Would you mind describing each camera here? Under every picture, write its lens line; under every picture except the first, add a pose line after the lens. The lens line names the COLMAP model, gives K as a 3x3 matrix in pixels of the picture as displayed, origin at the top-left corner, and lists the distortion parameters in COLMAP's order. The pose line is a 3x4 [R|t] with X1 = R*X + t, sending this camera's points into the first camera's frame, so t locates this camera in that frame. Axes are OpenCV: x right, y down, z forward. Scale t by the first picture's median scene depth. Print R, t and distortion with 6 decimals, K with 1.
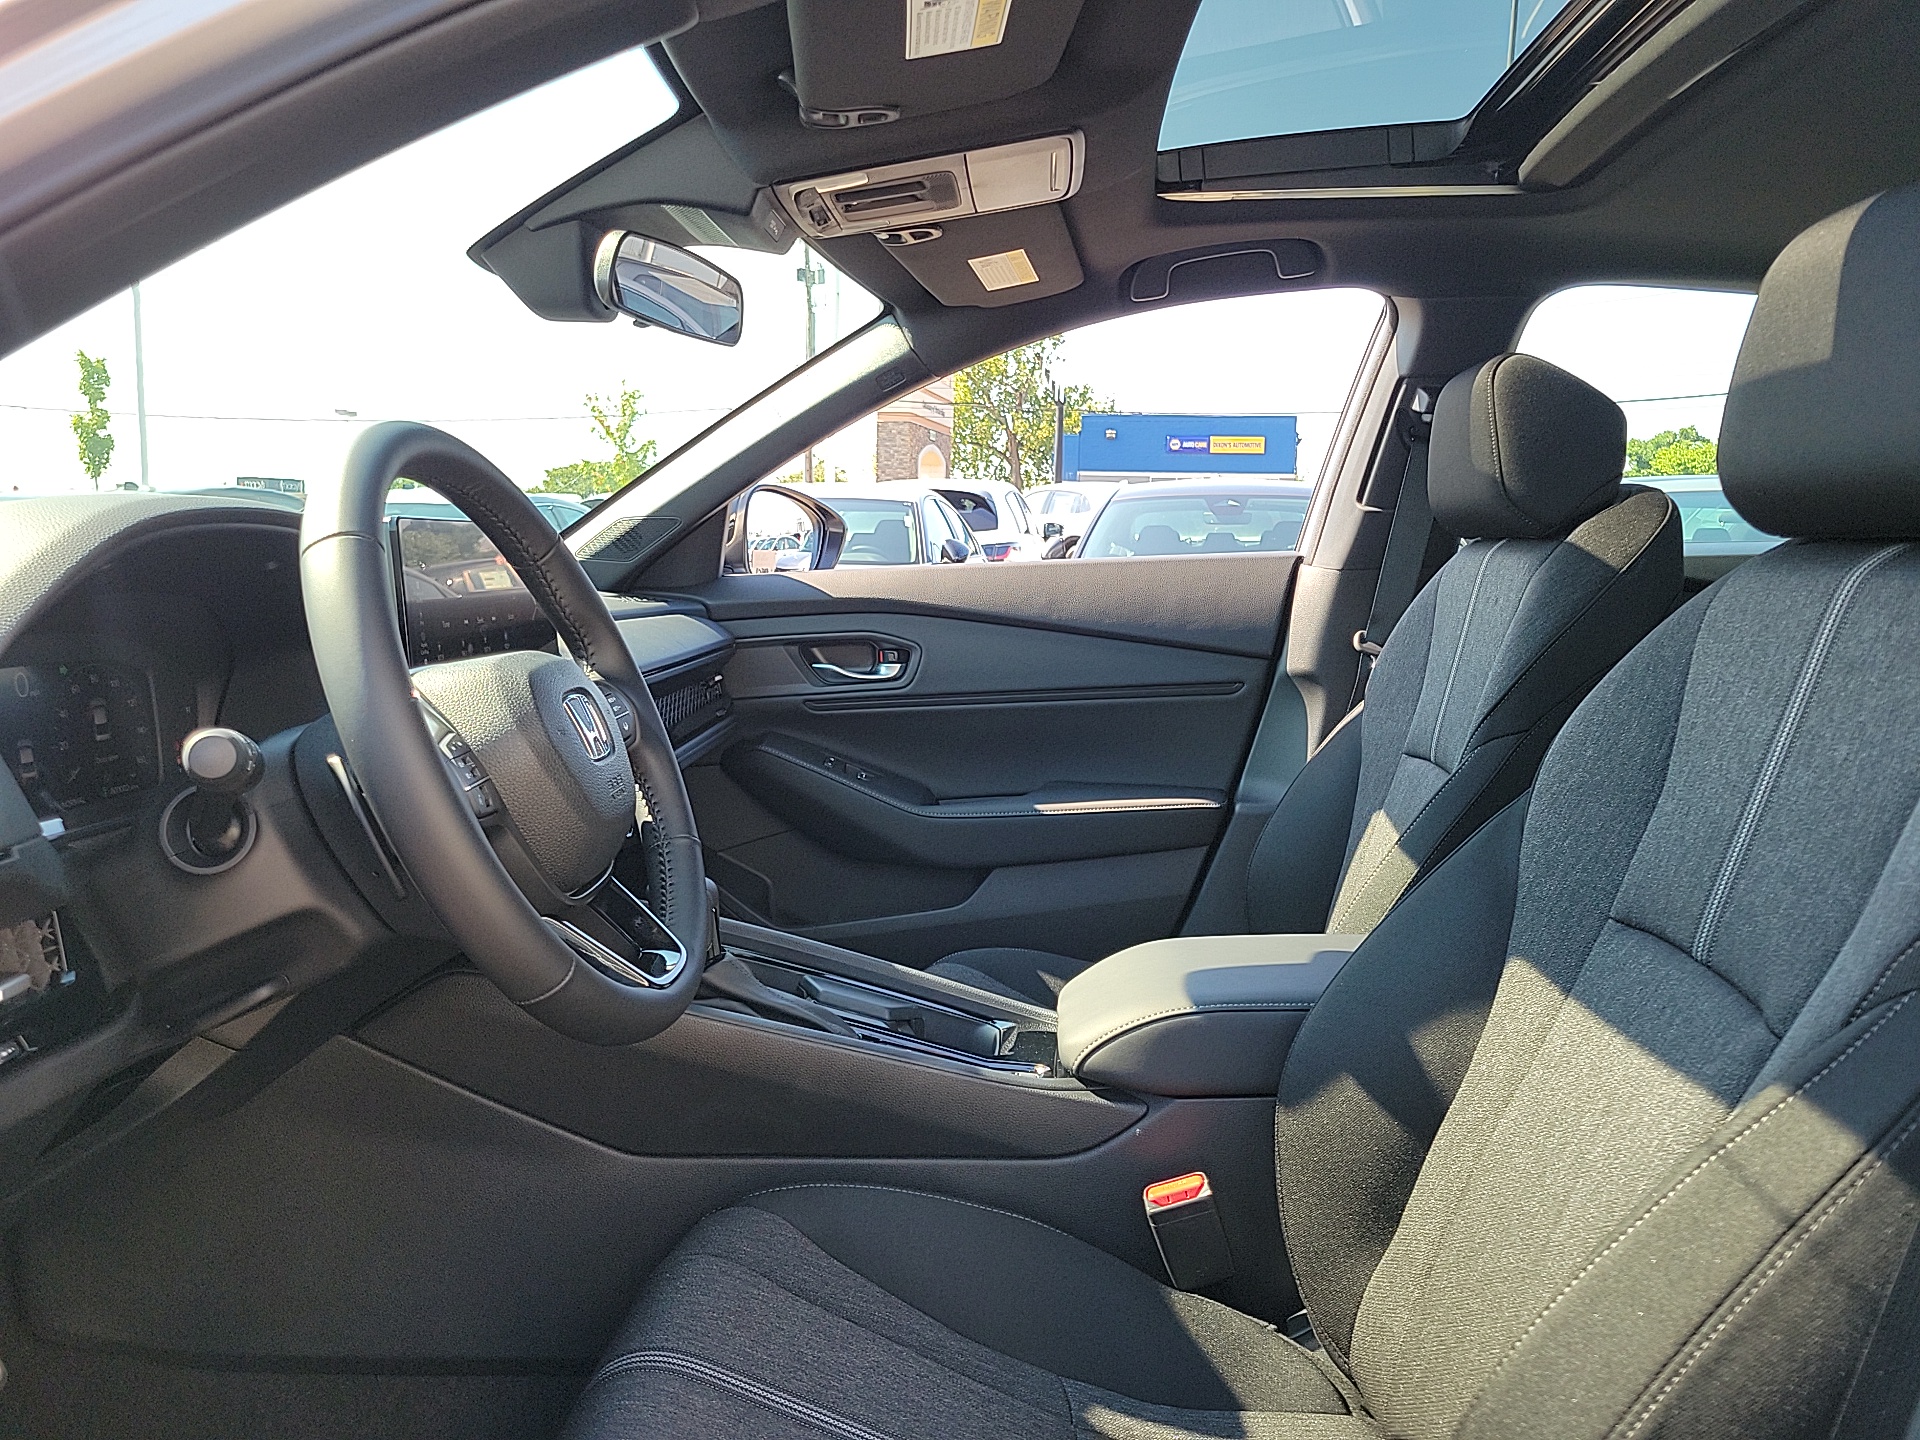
lens RADIAL K [[1498.9, 0, 948.2], [0, 1498.9, 708.6], [0, 0, 1]] dist [0.036772, -0.027637]
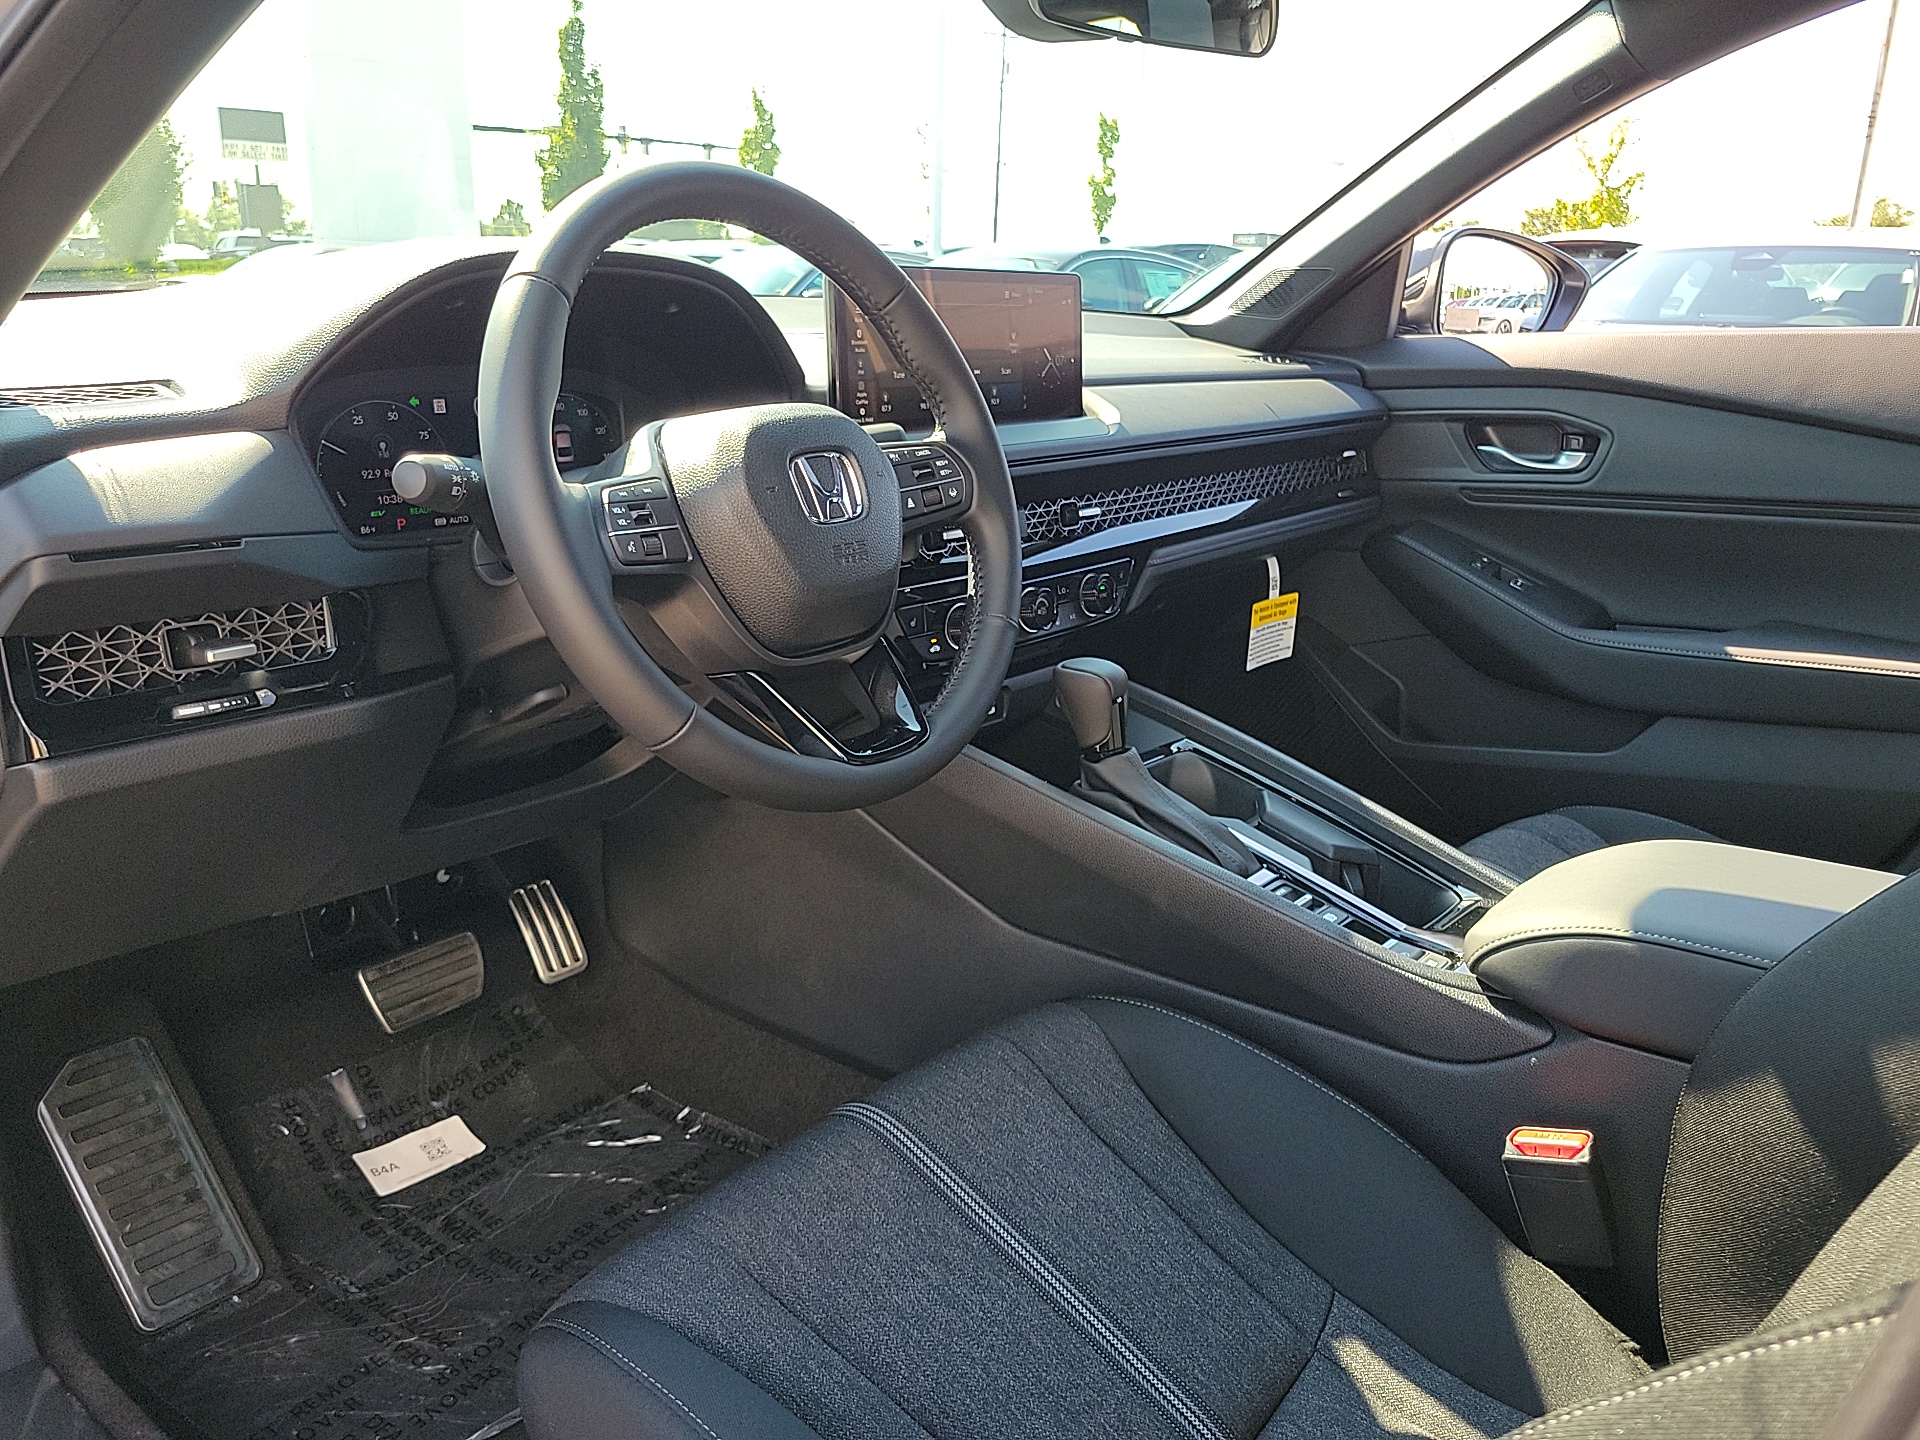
lens RADIAL K [[1498.9, 0, 950.2], [0, 1498.9, 717.1], [0, 0, 1]] dist [0.036772, -0.027637]
pose [[0.801294, 0.176018, -0.571791, 0.198312], [-0.081756, 0.978990, 0.186799, -0.014856], [0.592658, -0.102933, 0.798850, 0.124646]]
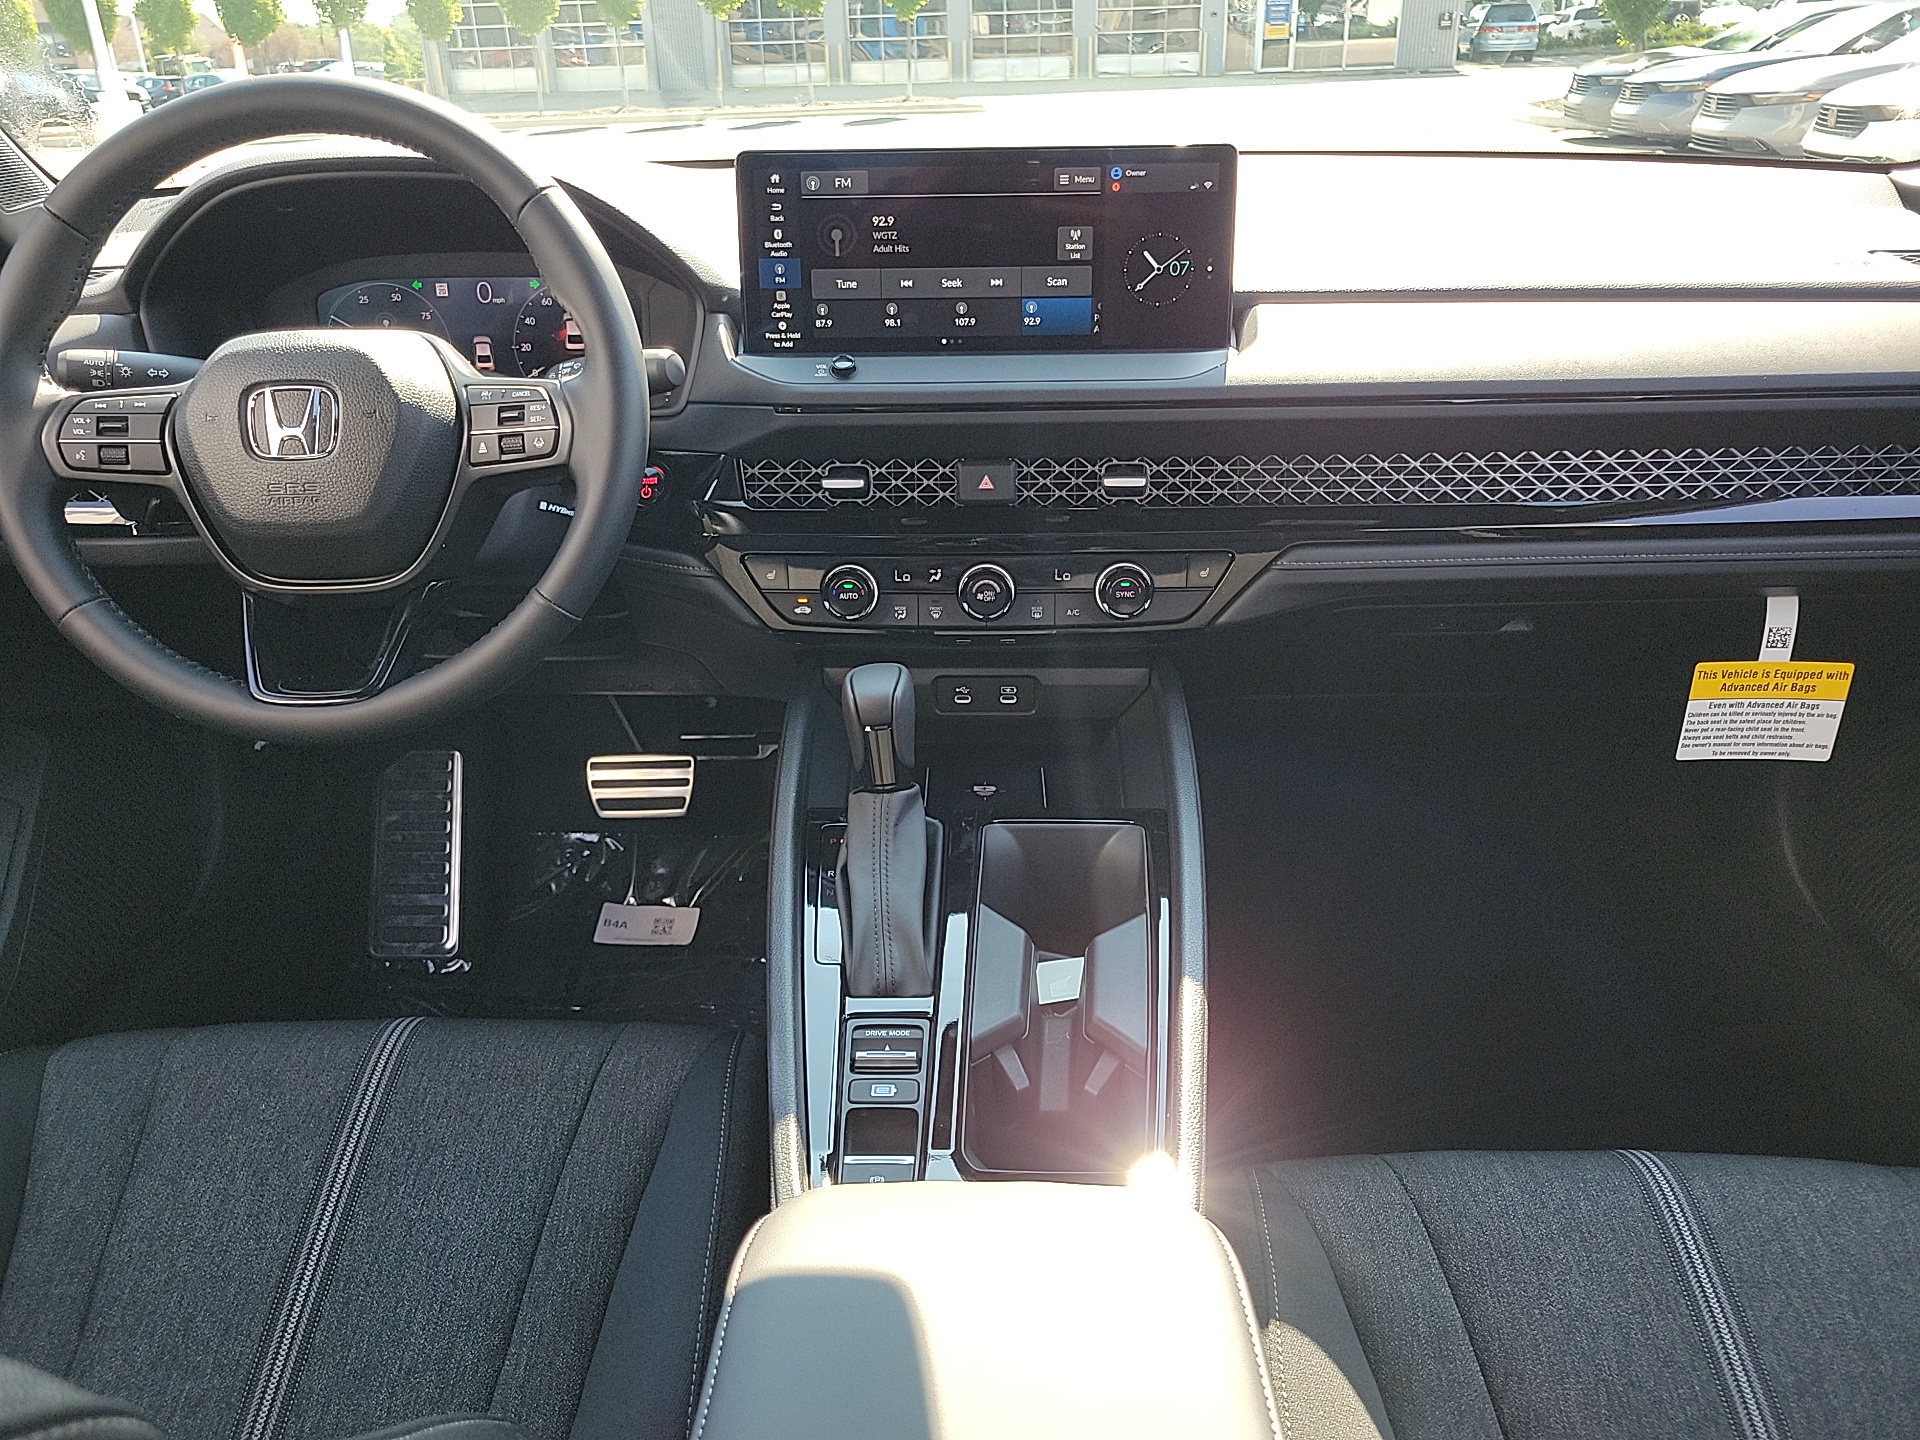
lens RADIAL K [[1498.9, 0, 948.8], [0, 1498.9, 723.4], [0, 0, 1]] dist [0.036772, -0.027637]
pose [[0.013227, 0.403583, -0.914848, 0.342867], [-0.088819, 0.911785, 0.400948, -0.108786], [0.995960, 0.075952, 0.047906, 0.641497]]
